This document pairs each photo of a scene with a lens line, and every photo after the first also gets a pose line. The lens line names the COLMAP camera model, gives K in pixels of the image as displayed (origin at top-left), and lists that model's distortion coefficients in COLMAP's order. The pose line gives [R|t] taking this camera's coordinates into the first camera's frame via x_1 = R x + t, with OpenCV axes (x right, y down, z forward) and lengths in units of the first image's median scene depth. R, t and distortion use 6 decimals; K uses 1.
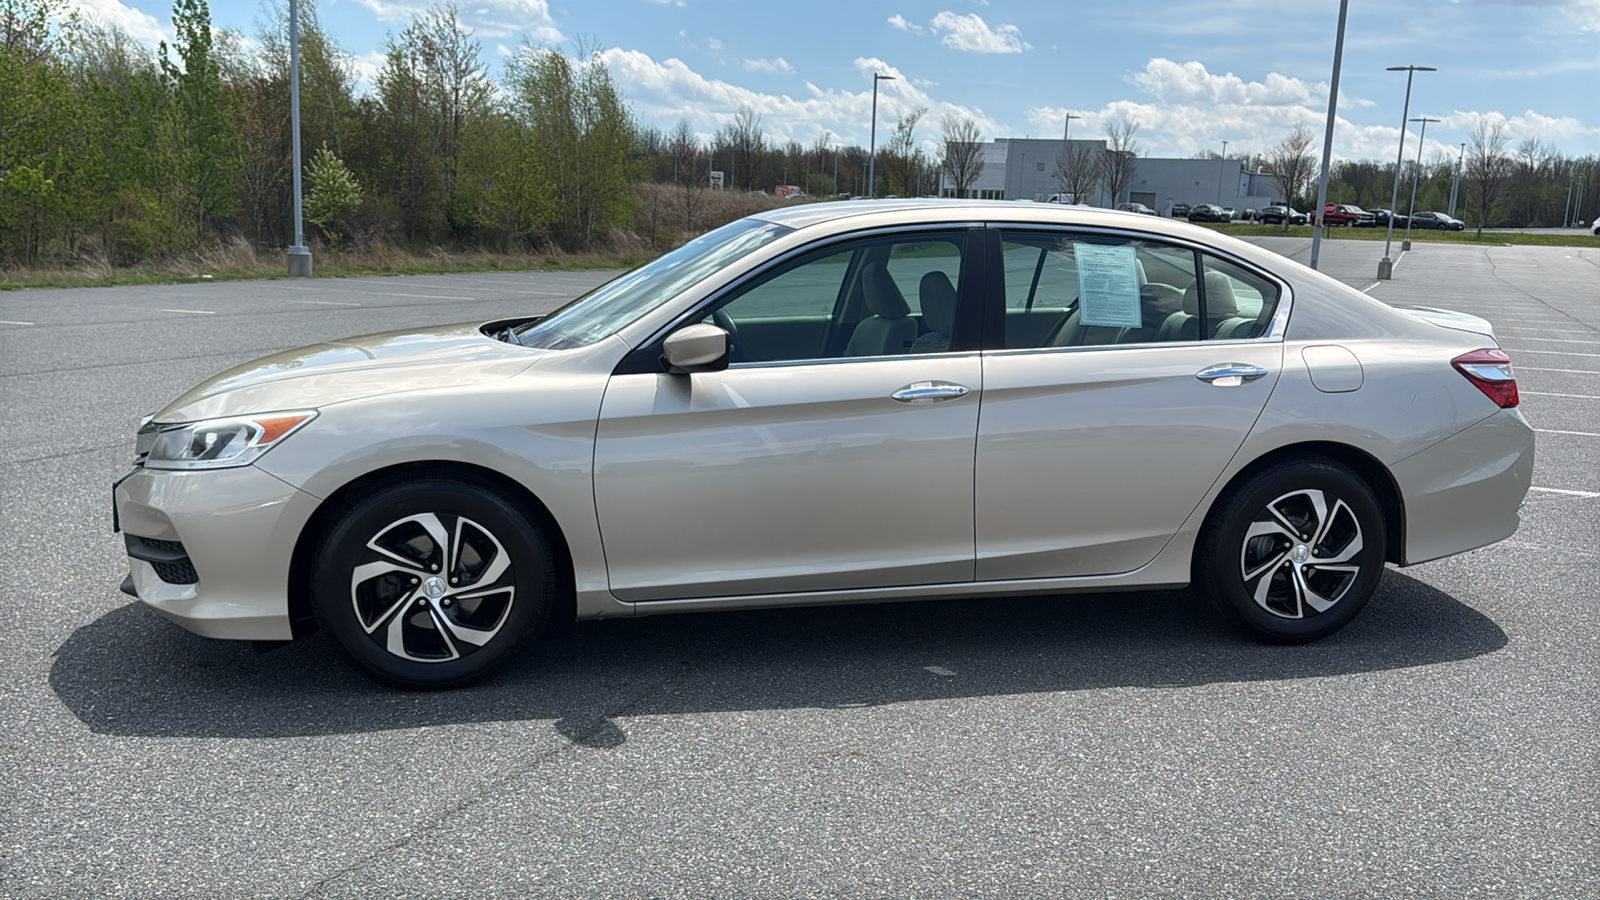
lens RADIAL K [[1388.5, 0, 827.7], [0, 1388.5, 481.5], [0, 0, 1]] dist [0.131780, -0.203516]
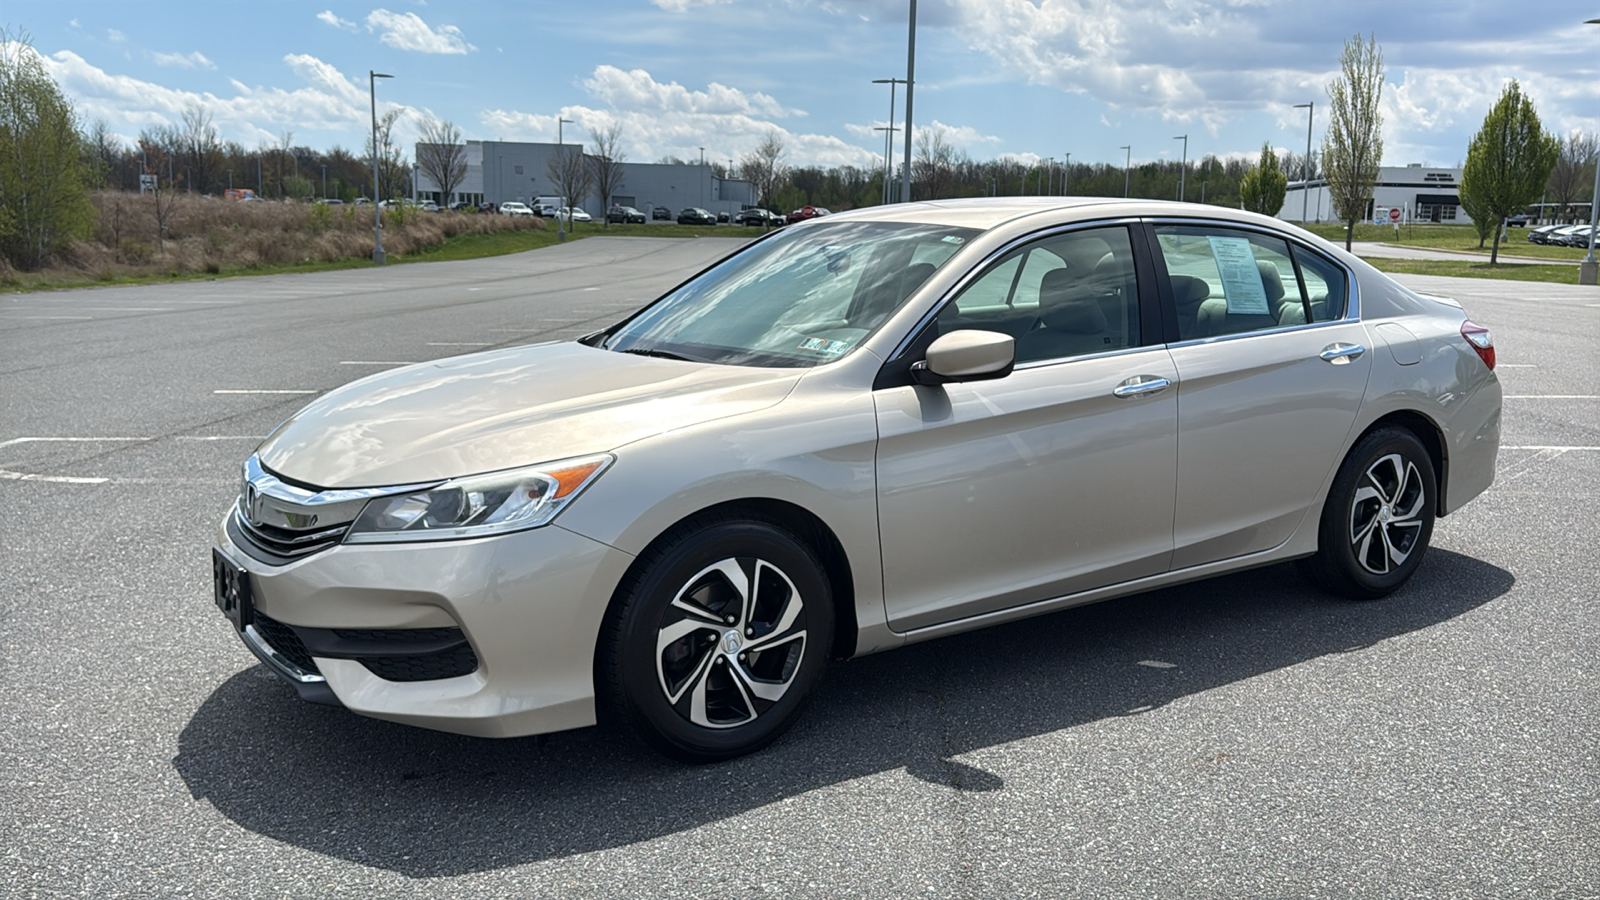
lens RADIAL K [[1380.5, 0, 827.4], [0, 1380.5, 470.3], [0, 0, 1]] dist [0.126780, -0.196226]
pose [[0.929723, -0.085957, 0.358088, -0.455541], [0.089115, 0.995991, 0.007707, -0.029631], [-0.357315, 0.024745, 0.933656, 0.135375]]
